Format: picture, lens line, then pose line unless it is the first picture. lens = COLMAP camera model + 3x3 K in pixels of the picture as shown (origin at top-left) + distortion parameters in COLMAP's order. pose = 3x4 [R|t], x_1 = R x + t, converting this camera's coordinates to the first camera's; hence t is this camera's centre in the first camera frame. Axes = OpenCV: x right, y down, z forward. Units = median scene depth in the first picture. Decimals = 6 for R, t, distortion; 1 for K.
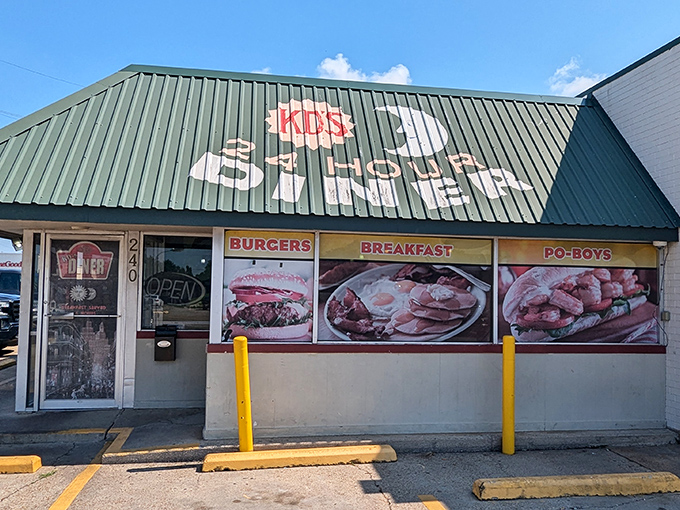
lens RADIAL K [[523.7, 0, 340.0], [0, 523.7, 255.0], [0, 0, 1]] dist [0.001152, 0.000262]
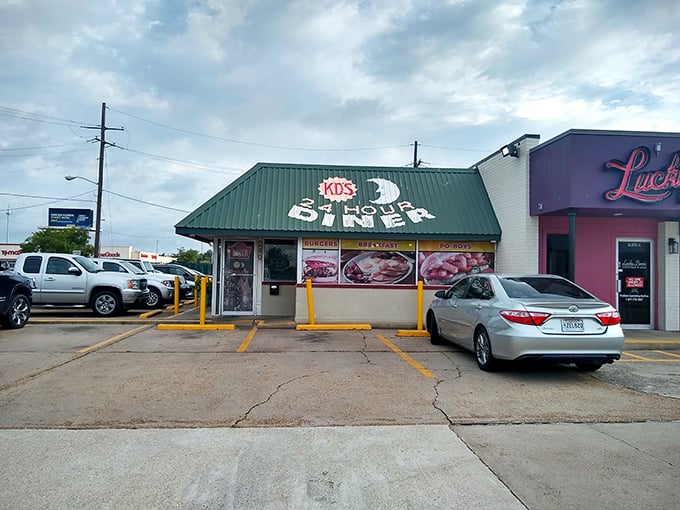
lens RADIAL K [[523.7, 0, 340.0], [0, 523.7, 255.0], [0, 0, 1]] dist [0.001152, 0.000262]
pose [[0.996756, -0.004437, -0.080358, 0.143429], [0.006687, 0.999592, 0.027753, -0.032165], [0.080202, -0.028201, 0.996380, -1.344437]]
